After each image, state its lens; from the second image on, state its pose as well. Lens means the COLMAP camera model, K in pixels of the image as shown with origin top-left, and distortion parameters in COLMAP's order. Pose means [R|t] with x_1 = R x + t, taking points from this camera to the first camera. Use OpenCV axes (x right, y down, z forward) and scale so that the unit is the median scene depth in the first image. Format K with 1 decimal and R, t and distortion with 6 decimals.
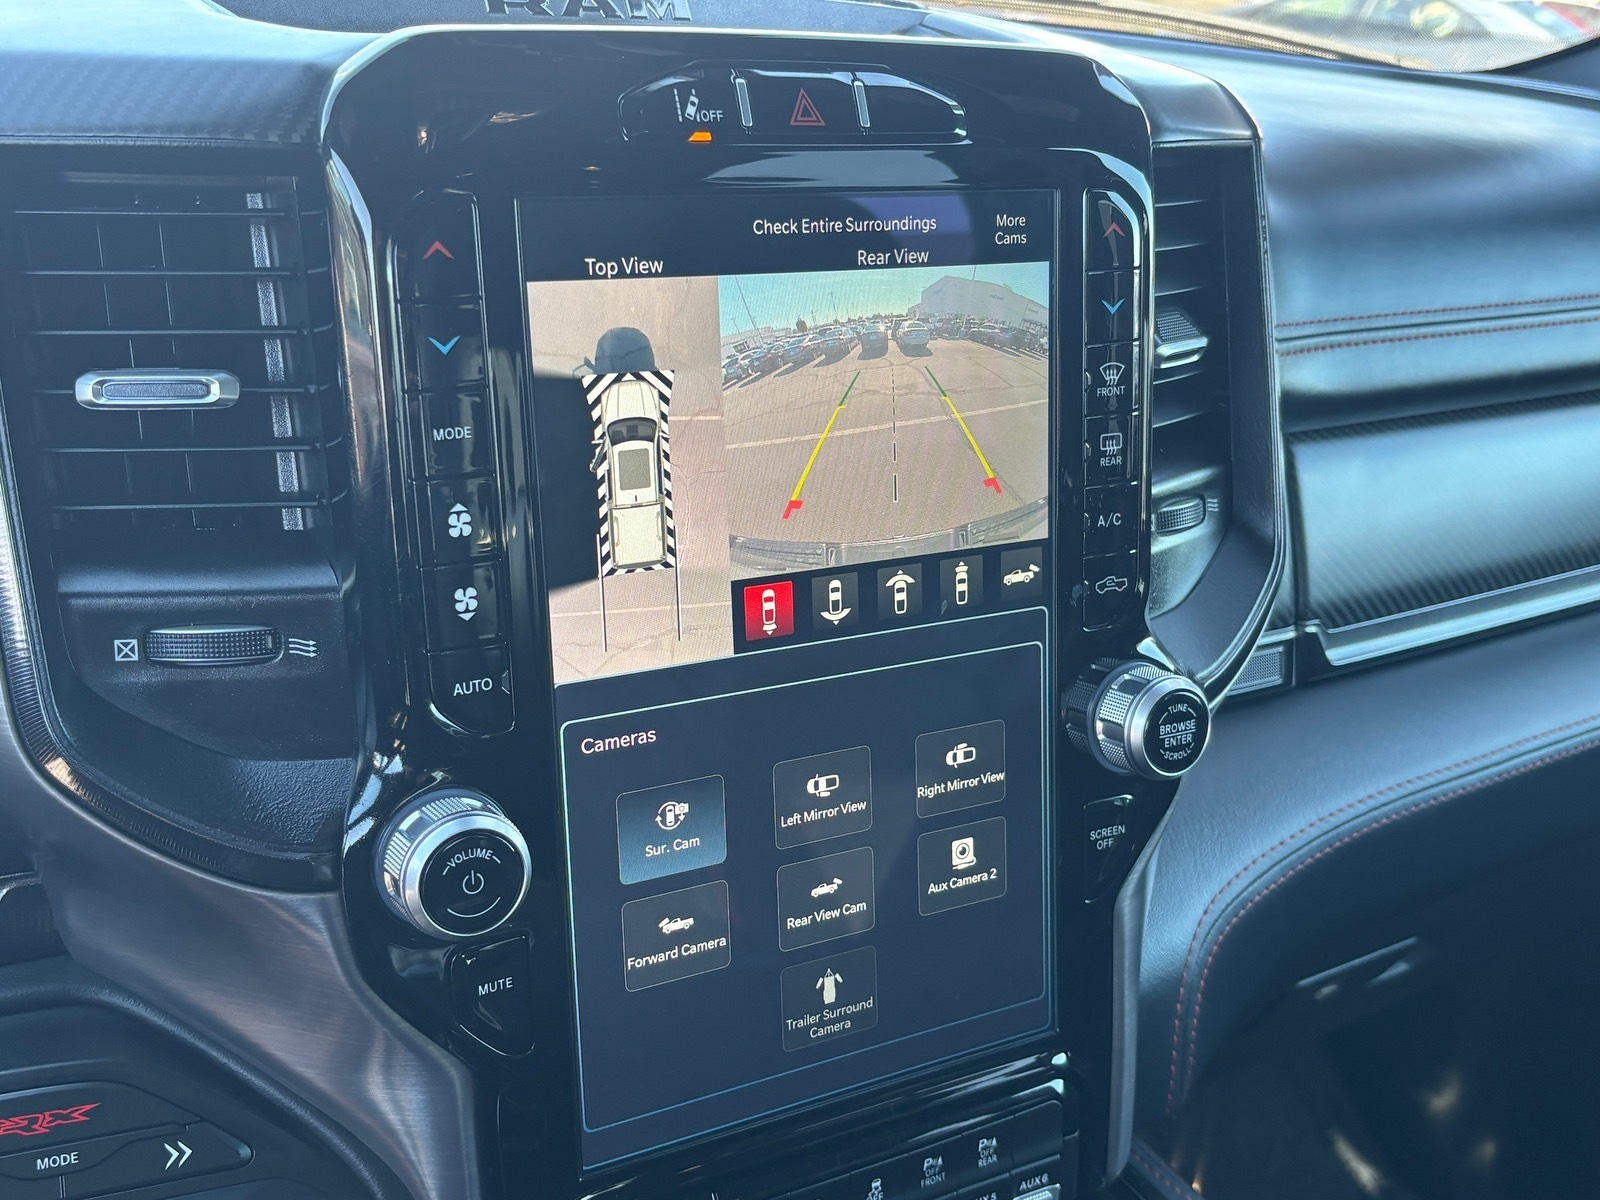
lens RADIAL K [[1659.3, 0, 793.3], [0, 1659.3, 629.4], [0, 0, 1]] dist [0.098093, -0.255914]
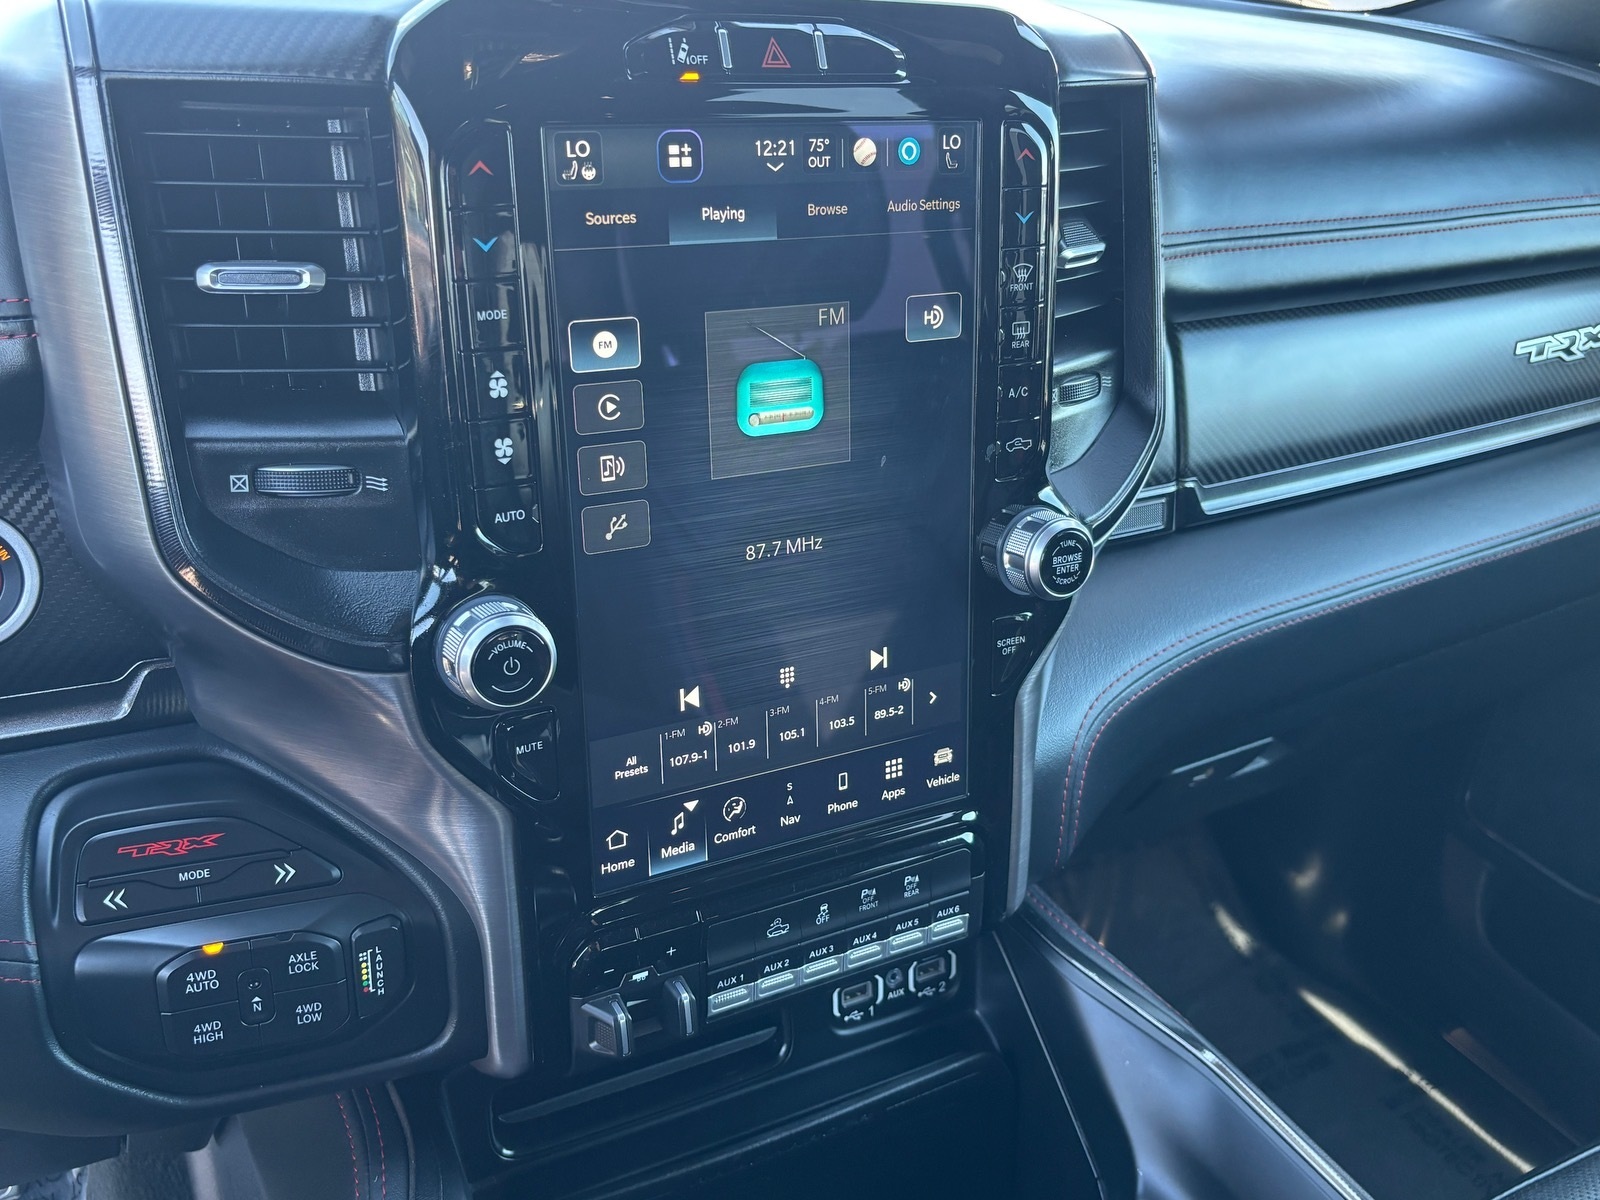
lens RADIAL K [[1453.1, 0, 797.4], [0, 1453.1, 621.8], [0, 0, 1]] dist [0.092404, -0.269994]
pose [[0.999907, 0.011006, 0.008112, 0.020885], [-0.011681, 0.996008, 0.088500, 0.013378], [-0.007106, -0.088587, 0.996043, -0.128173]]
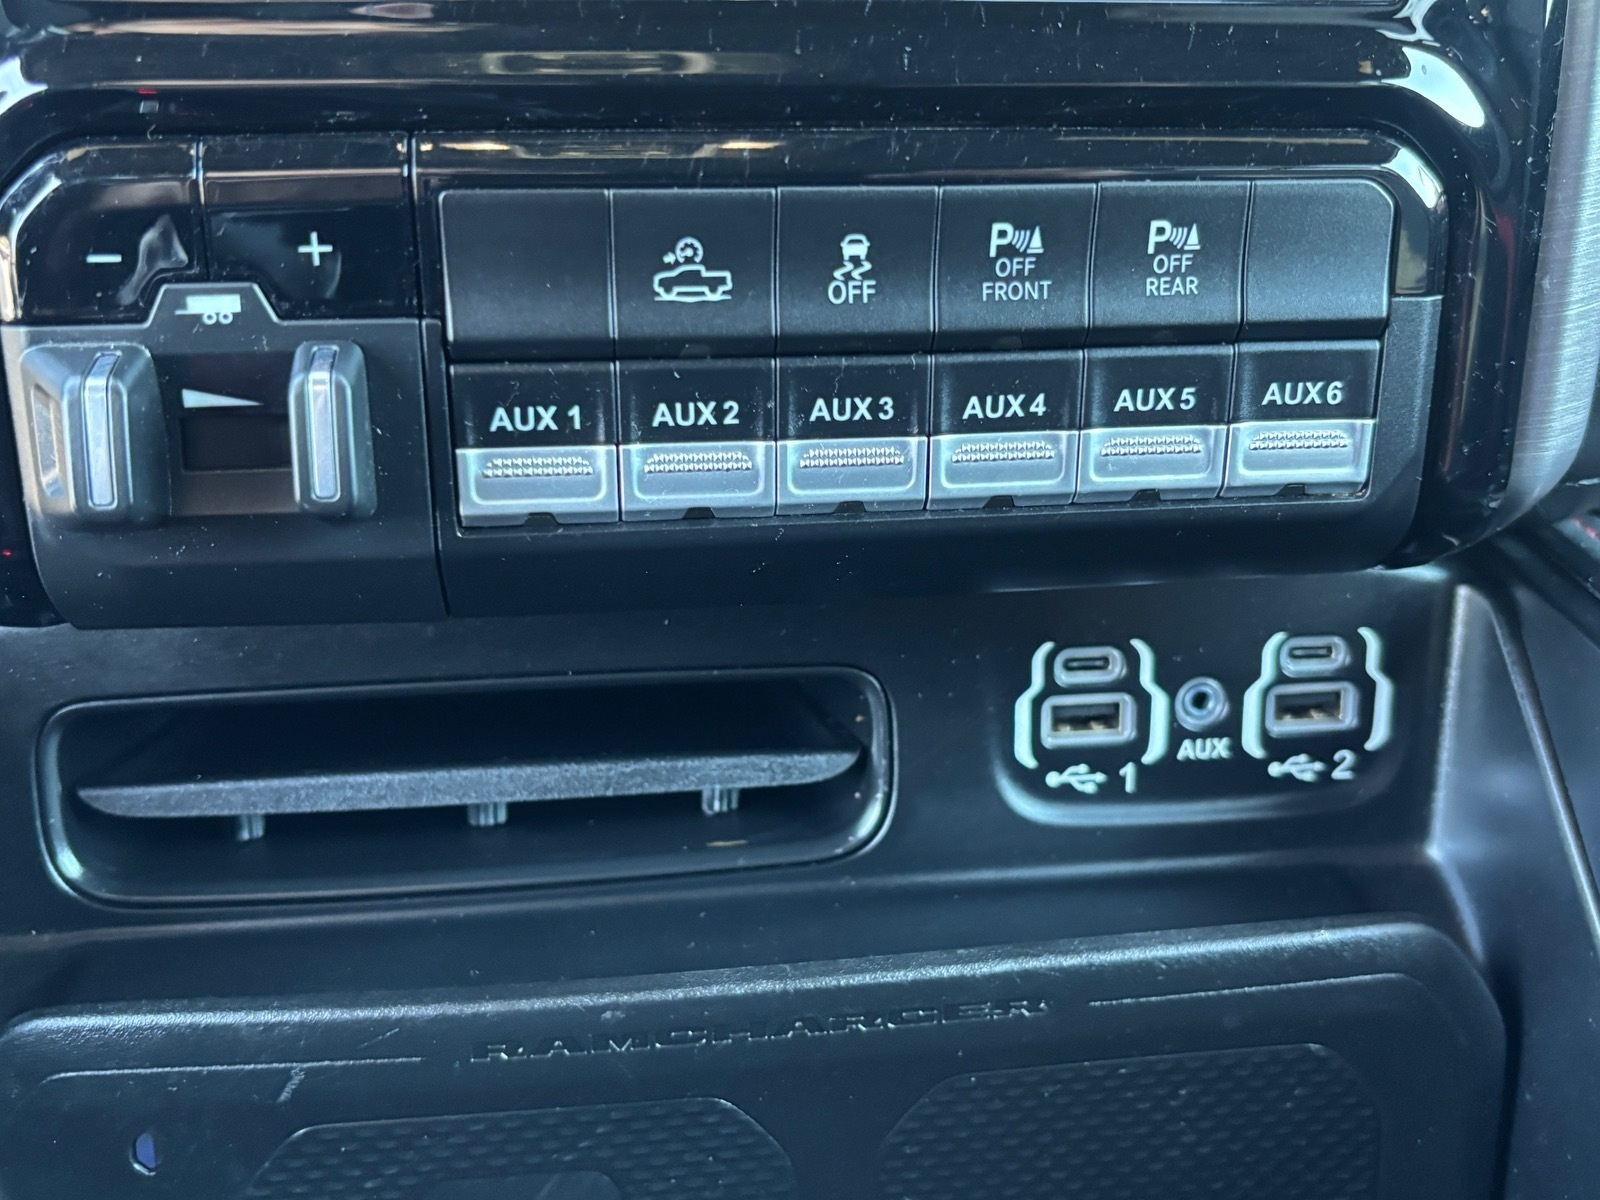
lens RADIAL K [[1684.8, 0, 800.0], [0, 1684.8, 600.0], [0, 0, 1]] dist [0.086822, -0.290624]
pose [[0.924966, 0.117612, -0.361393, 0.238752], [-0.099601, 0.992692, 0.068141, 0.469256], [0.366766, -0.027033, 0.929921, 0.722882]]
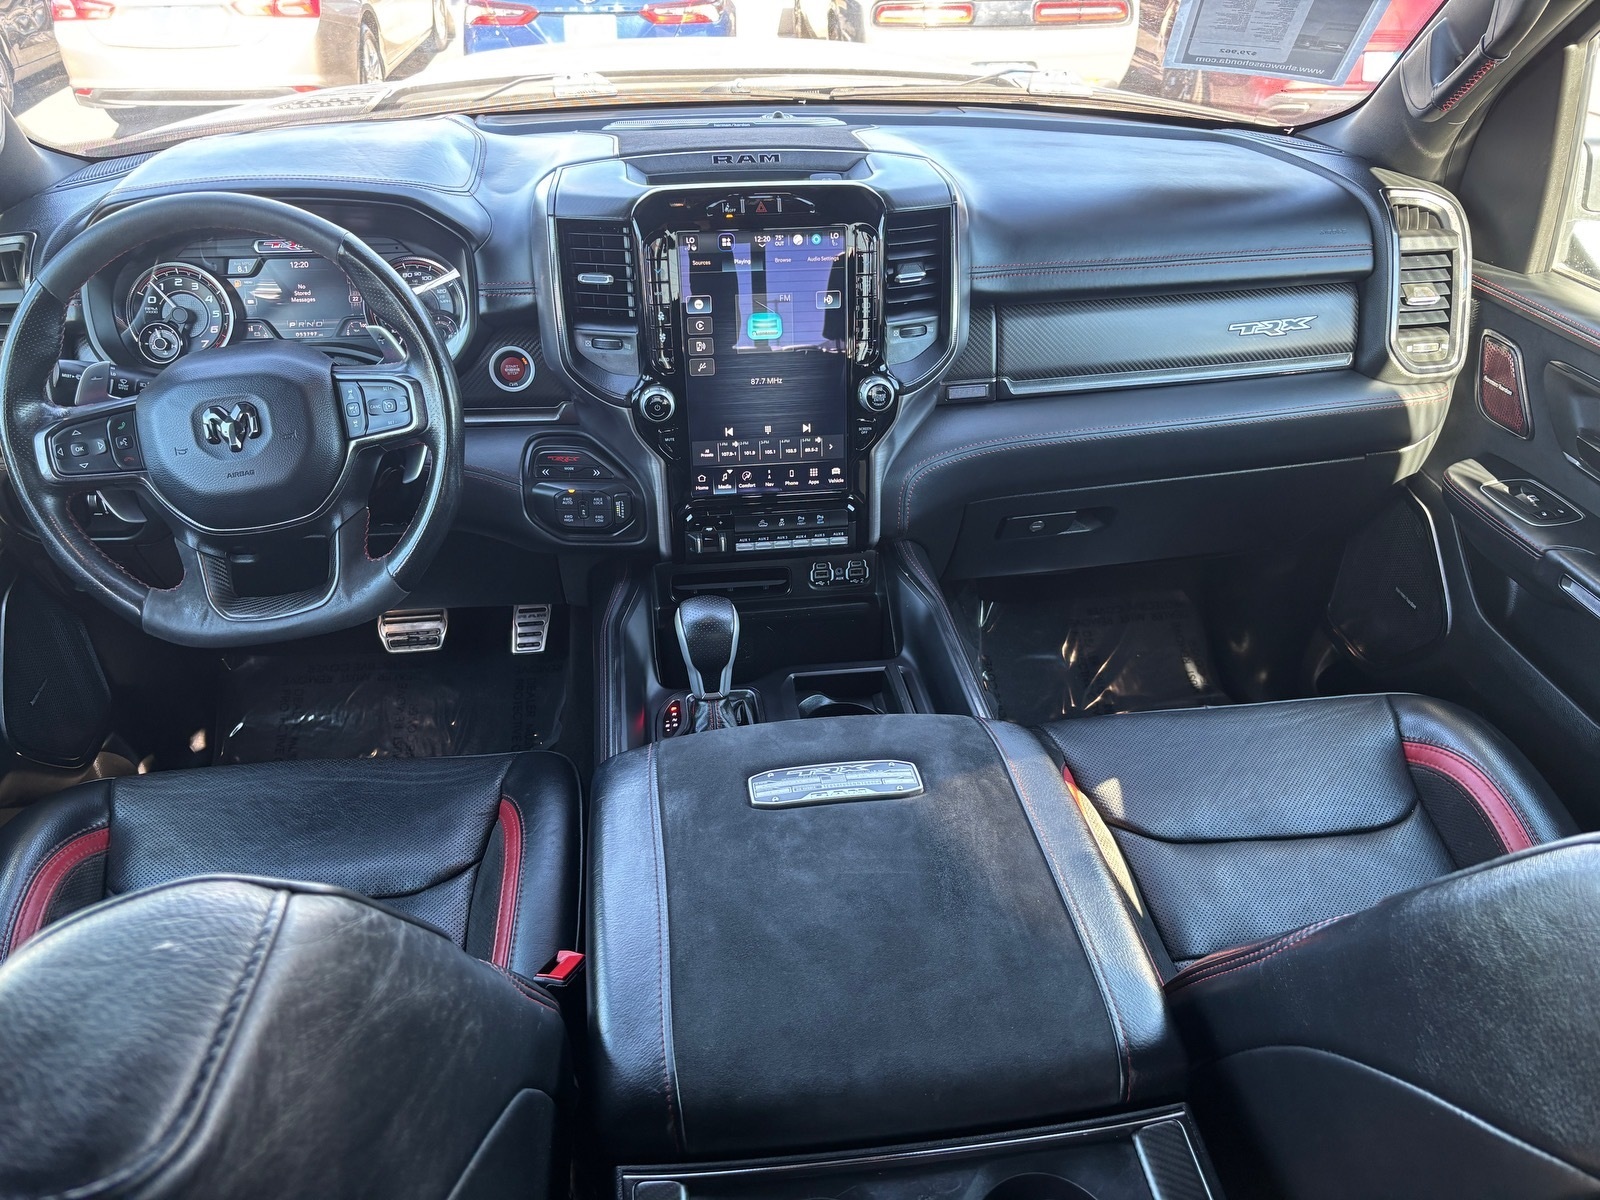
lens RADIAL K [[1201.6, 0, 822.9], [0, 1201.6, 638.6], [0, 0, 1]] dist [0.057836, -0.063092]
pose [[0.932420, 0.149147, -0.329164, 1.204689], [-0.088932, 0.977549, 0.191019, 0.101120], [0.350264, -0.148836, 0.924750, -1.626396]]
